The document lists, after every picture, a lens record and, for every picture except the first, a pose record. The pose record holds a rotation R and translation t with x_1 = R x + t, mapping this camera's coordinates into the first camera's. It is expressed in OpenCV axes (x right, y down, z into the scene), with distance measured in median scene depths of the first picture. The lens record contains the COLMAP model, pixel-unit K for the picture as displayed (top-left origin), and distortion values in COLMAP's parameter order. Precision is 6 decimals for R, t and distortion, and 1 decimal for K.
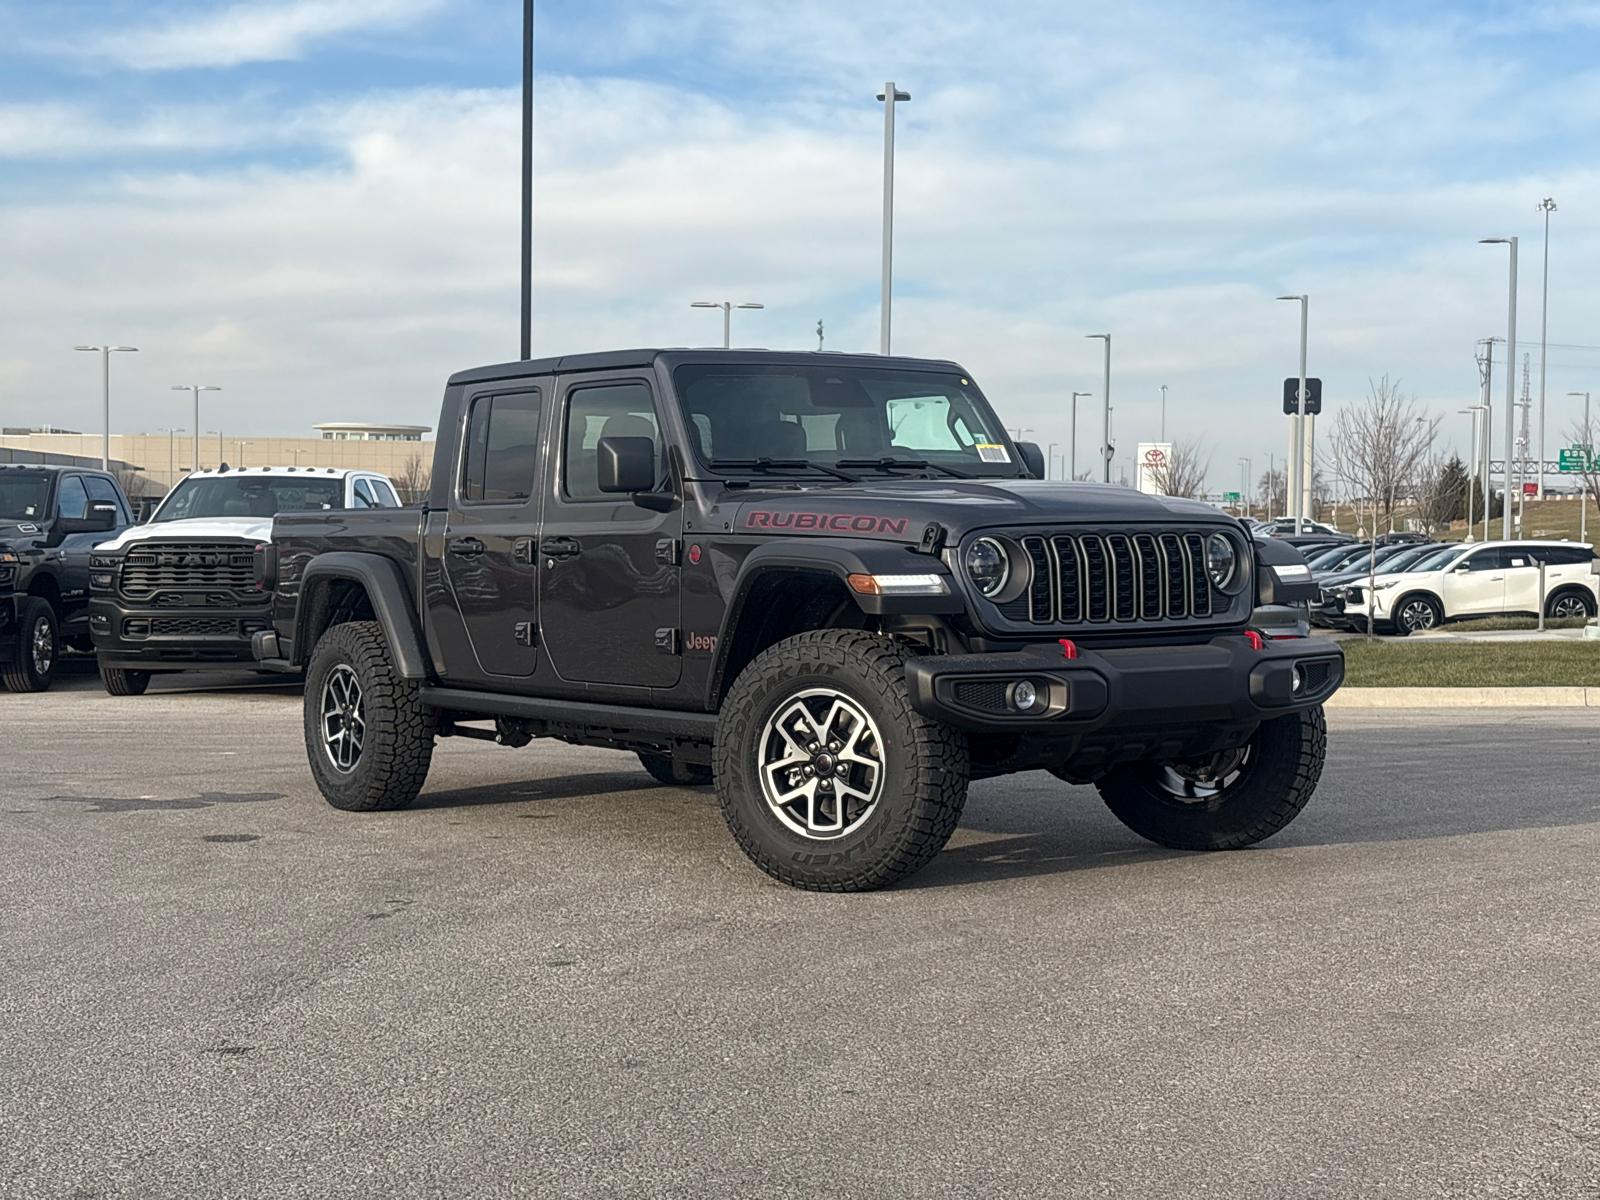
lens RADIAL K [[2467.8, 0, 760.9], [0, 2467.8, 570.4], [0, 0, 1]] dist [0.161524, 0.000000]
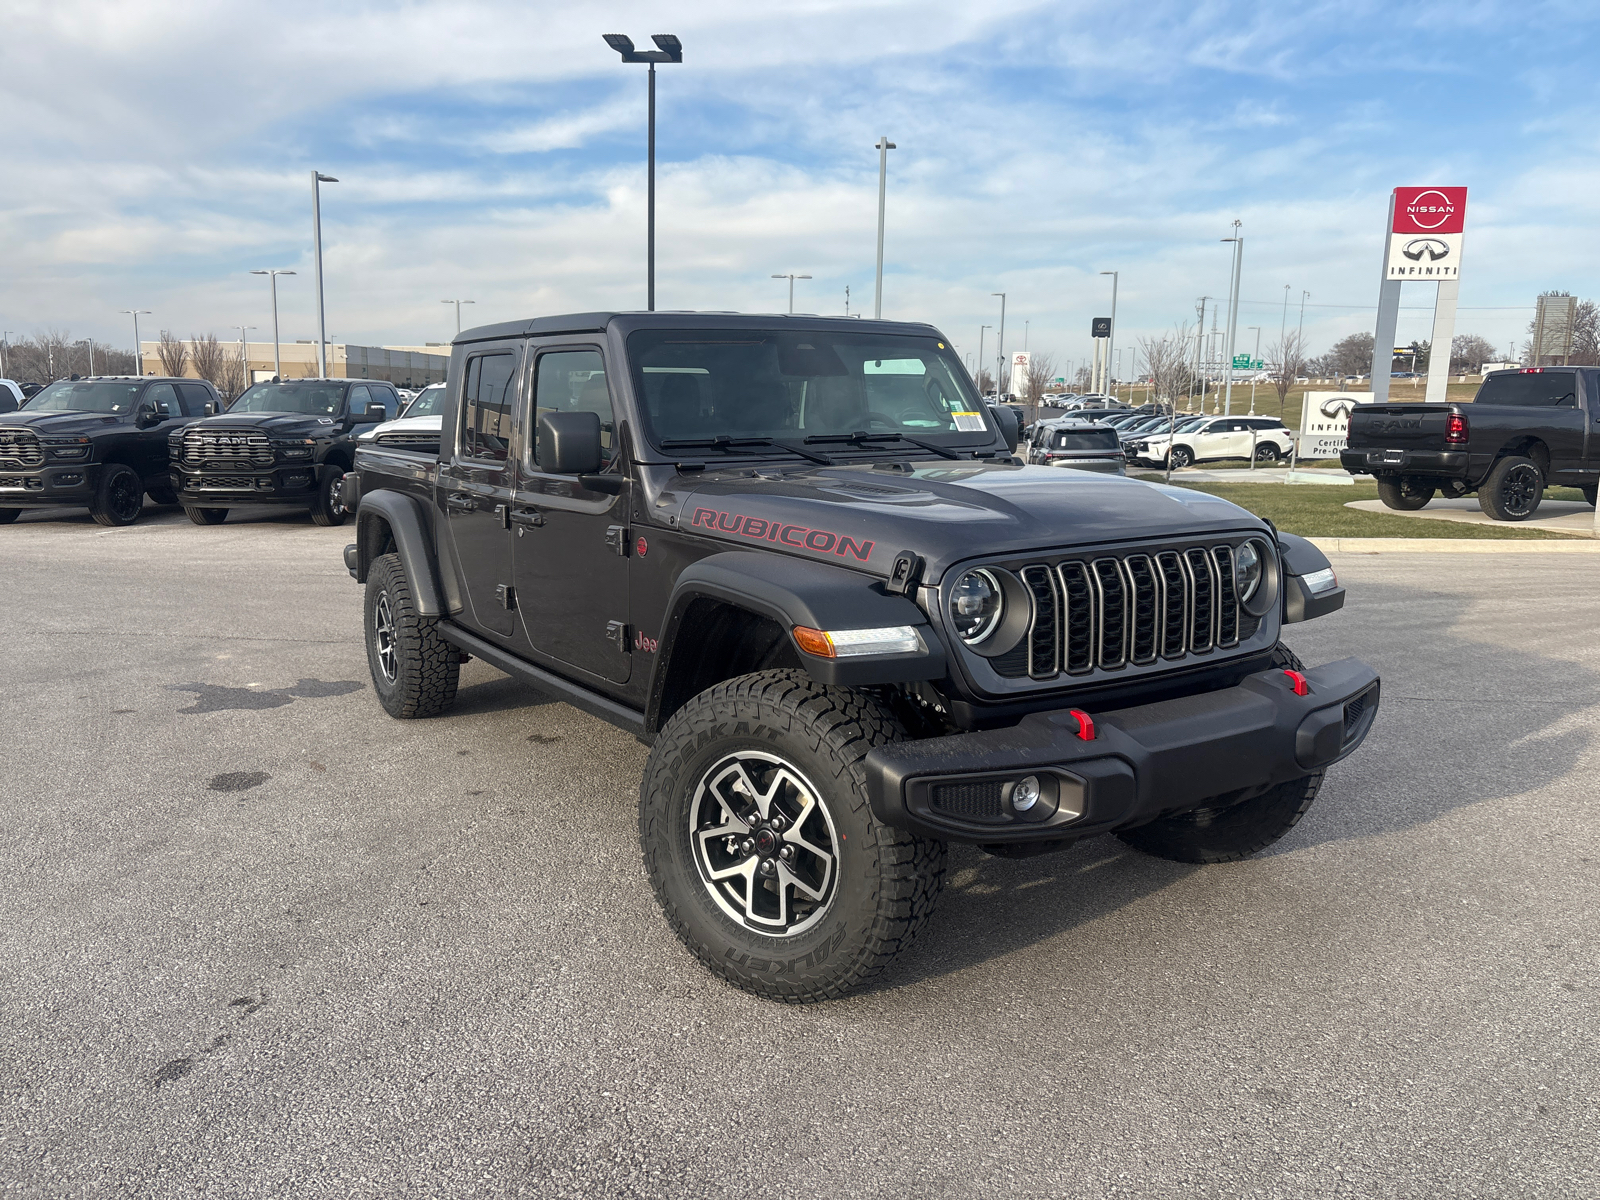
lens RADIAL K [[1221.9, 0, 780.5], [0, 1221.9, 594.9], [0, 0, 1]] dist [0.048326, -0.046758]
pose [[0.999485, 0.009808, -0.030569, 0.032368], [-0.005254, 0.989324, 0.145641, -0.046589], [0.031671, -0.145406, 0.988865, 0.476473]]
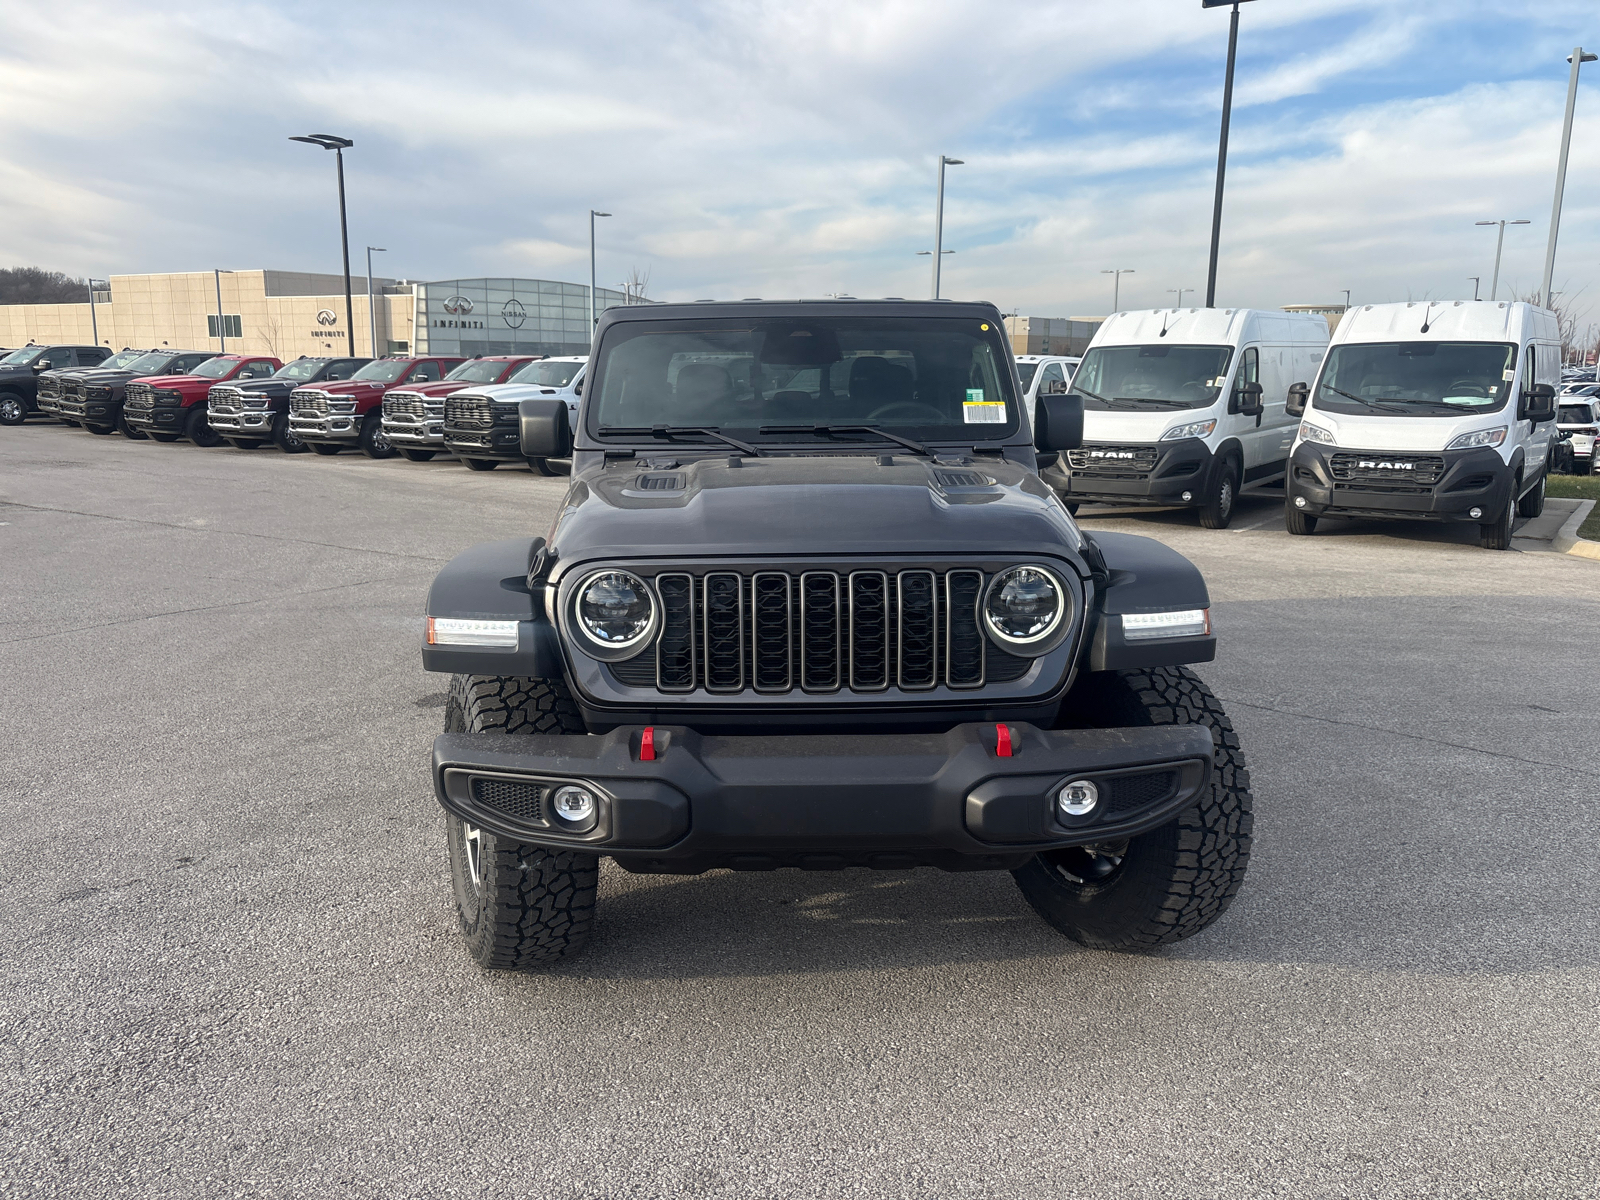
lens RADIAL K [[1221.9, 0, 787.6], [0, 1221.9, 599.1], [0, 0, 1]] dist [0.048326, -0.046758]
pose [[0.837490, 0.104802, -0.536308, 0.258774], [-0.009916, 0.984190, 0.176840, -0.054813], [0.546362, -0.142783, 0.825289, 0.554577]]
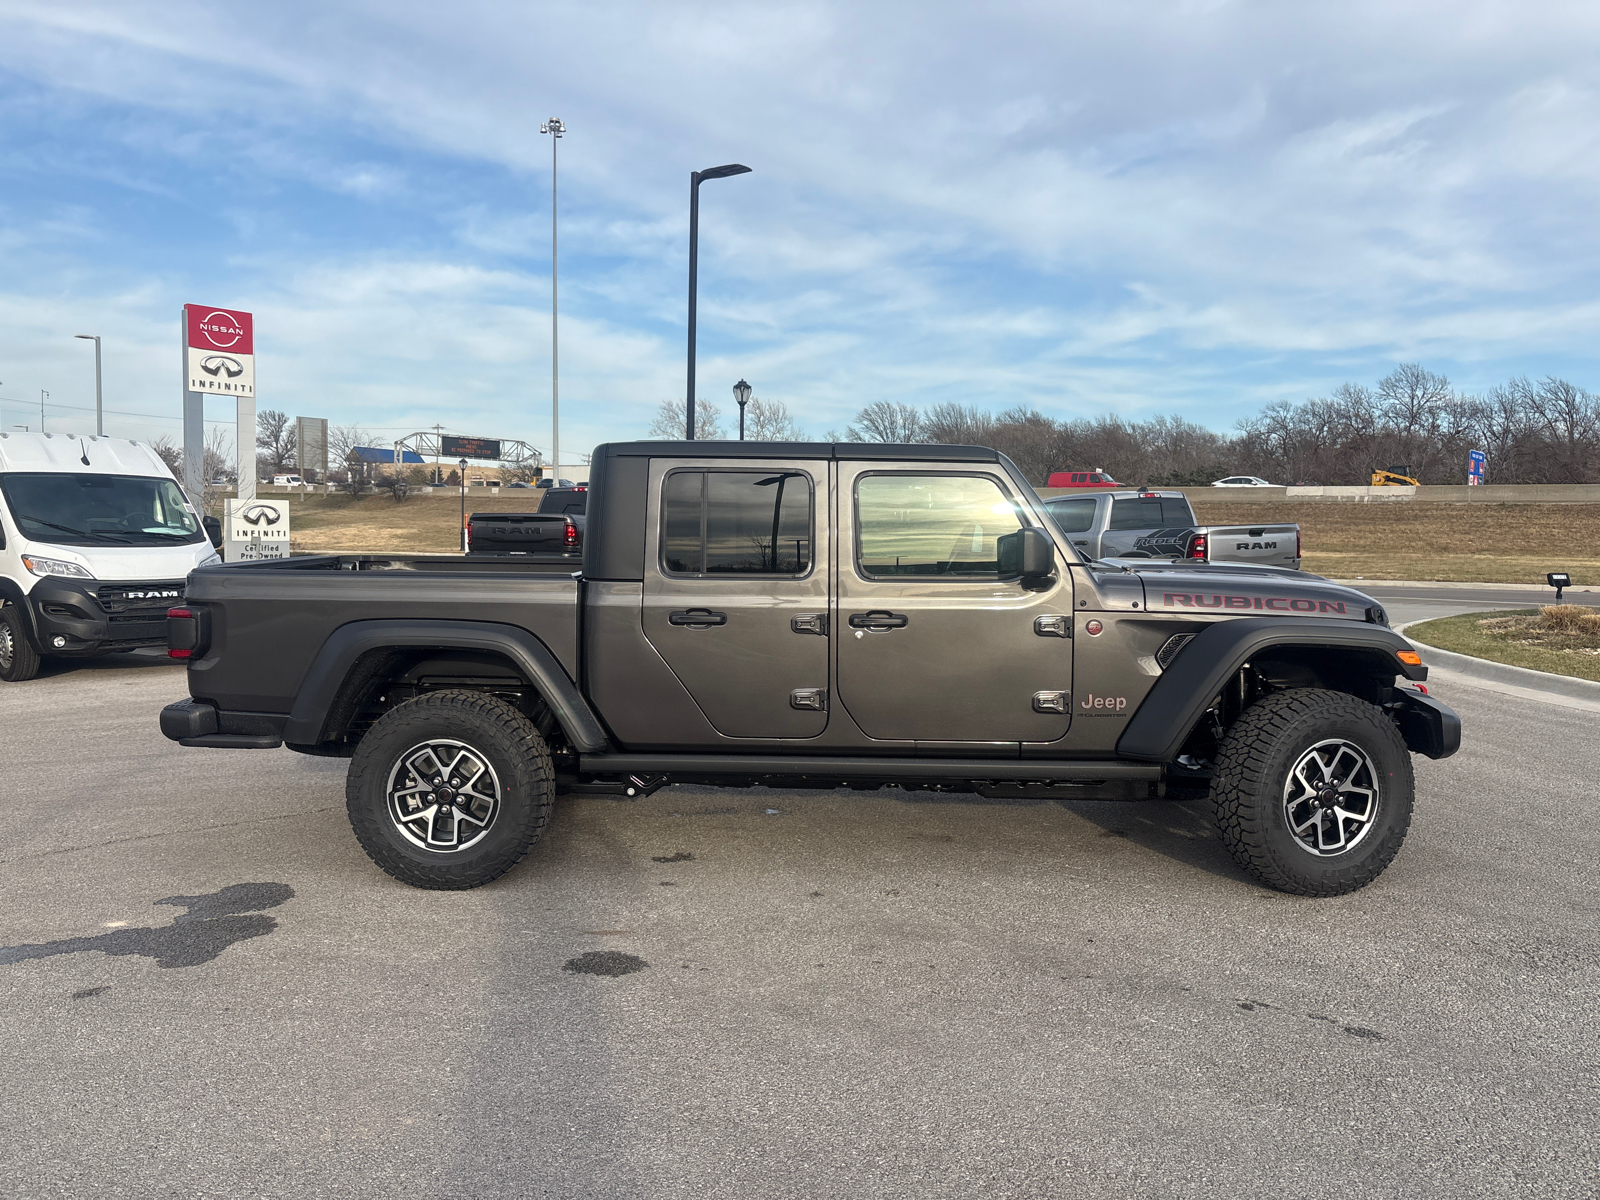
lens RADIAL K [[1221.9, 0, 787.0], [0, 1221.9, 606.3], [0, 0, 1]] dist [0.048326, -0.046758]
pose [[0.587999, -0.051312, 0.807232, -0.502579], [-0.003527, 0.997814, 0.065995, -0.047302], [-0.808854, -0.041652, 0.586532, 0.663591]]
